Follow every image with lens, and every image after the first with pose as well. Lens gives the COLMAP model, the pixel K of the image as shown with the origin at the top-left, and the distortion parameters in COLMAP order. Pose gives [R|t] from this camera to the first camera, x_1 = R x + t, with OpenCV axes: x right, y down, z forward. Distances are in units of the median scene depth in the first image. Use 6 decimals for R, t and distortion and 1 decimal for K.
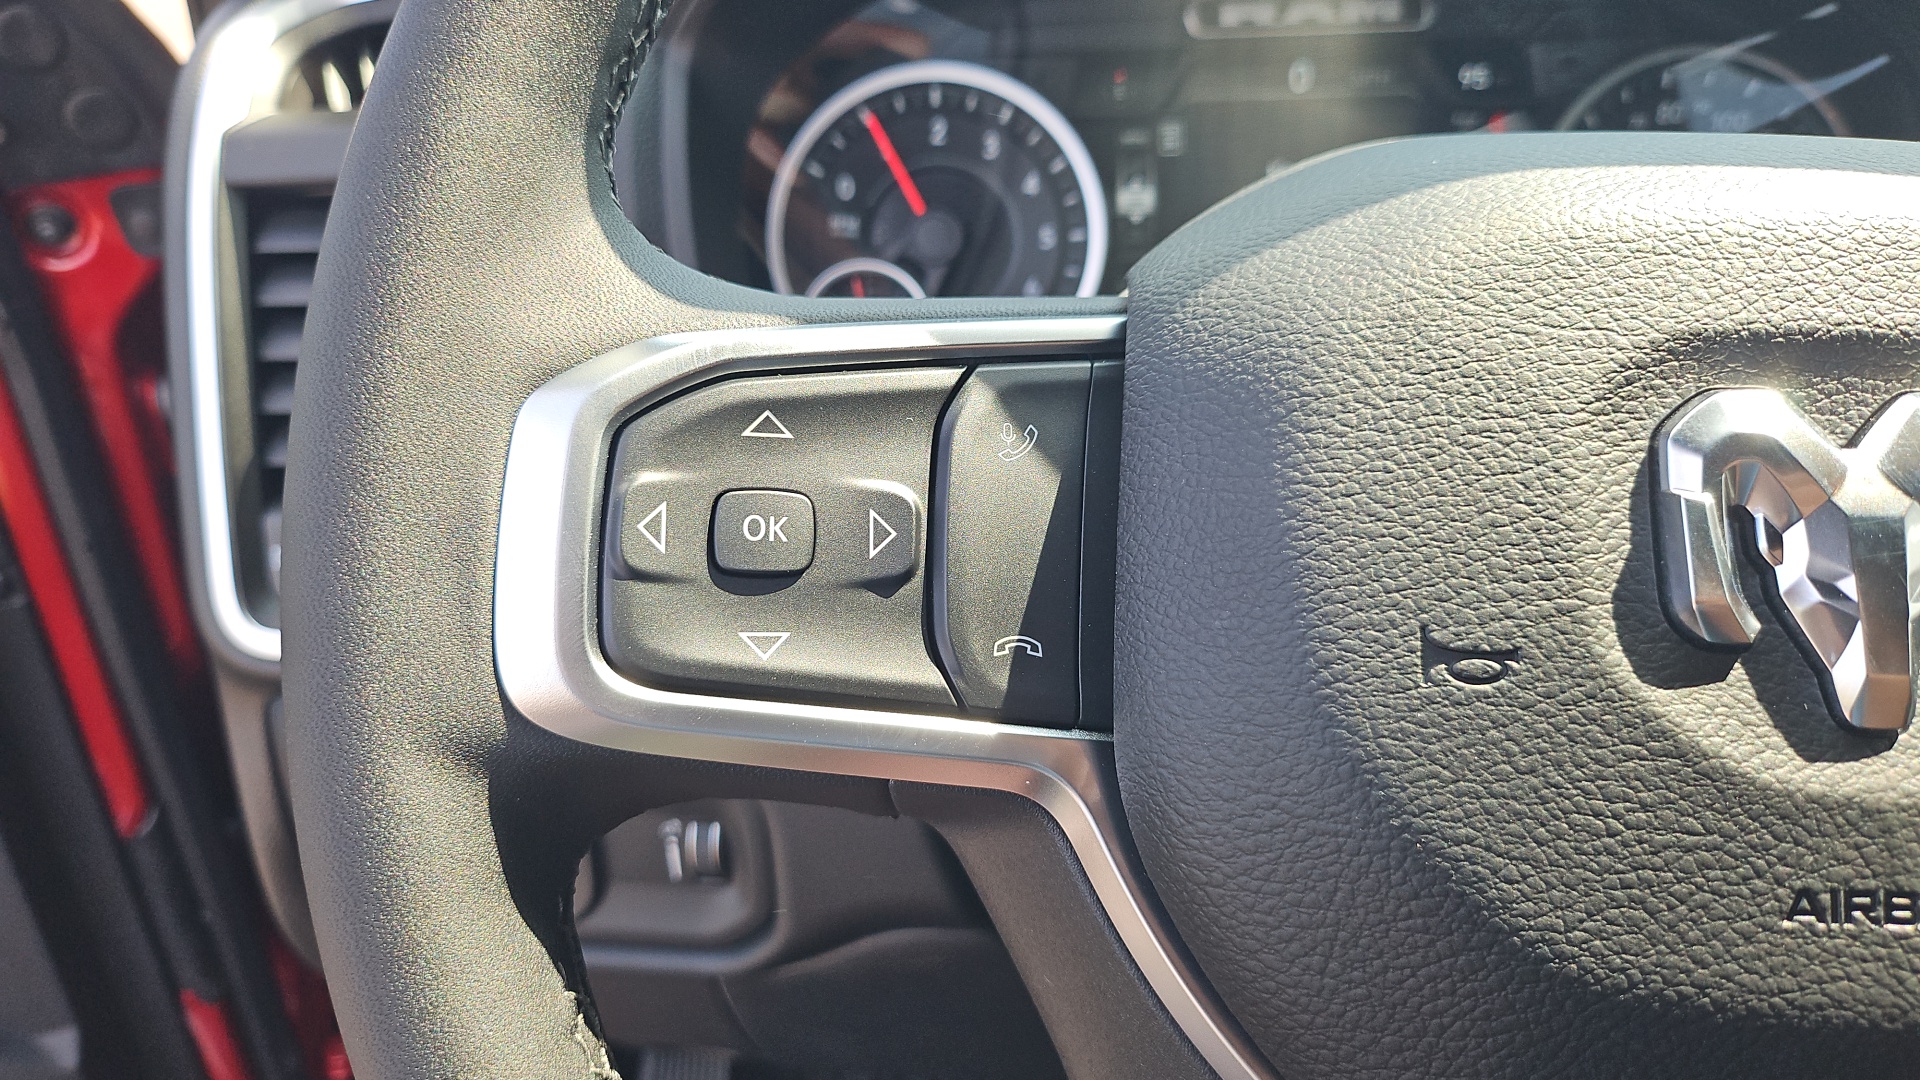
lens RADIAL K [[1327.6, 0, 960.0], [0, 1327.6, 540.0], [0, 0, 1]] dist [0.067264, -0.085854]
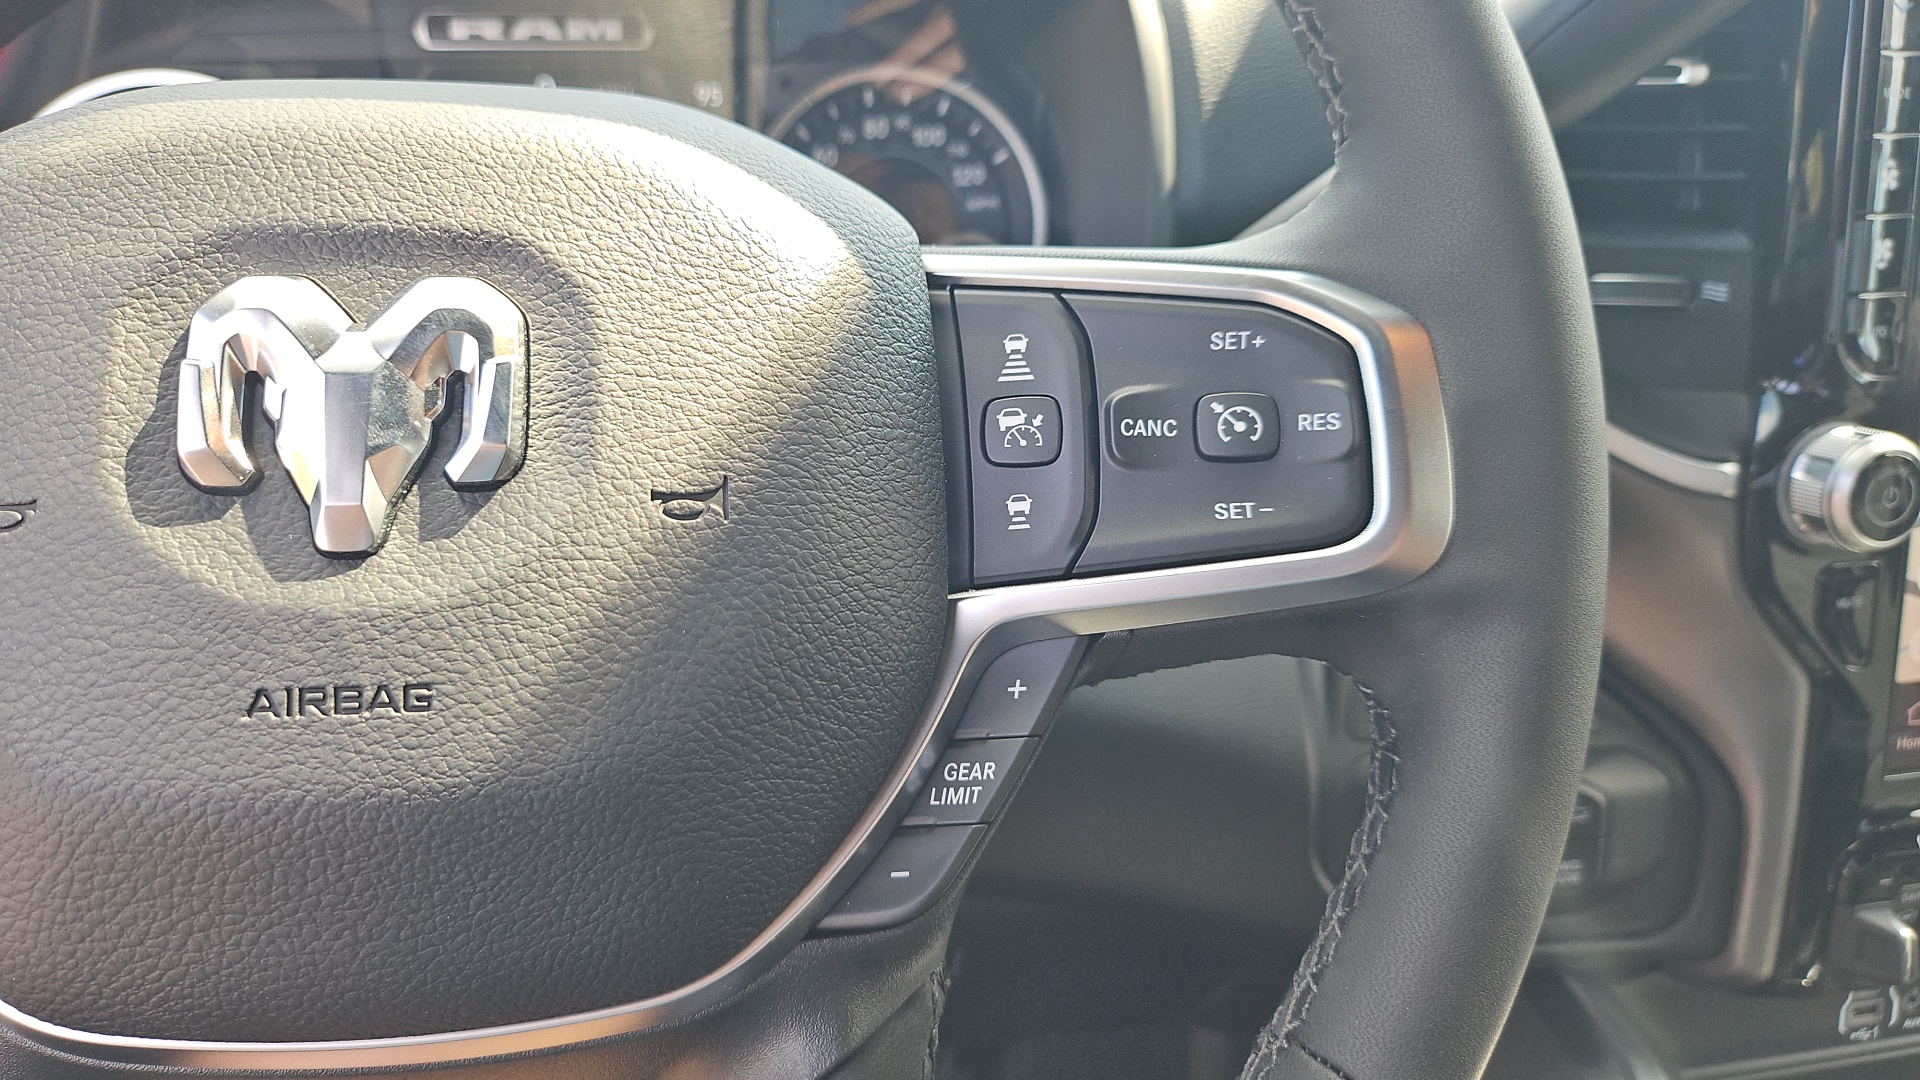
lens RADIAL K [[1327.6, 0, 960.0], [0, 1327.6, 540.0], [0, 0, 1]] dist [0.067264, -0.085854]
pose [[0.987067, -0.042462, 0.154580, 1.028647], [0.050253, 0.997637, -0.046849, 0.211609], [-0.152225, 0.054011, 0.986869, -0.241992]]
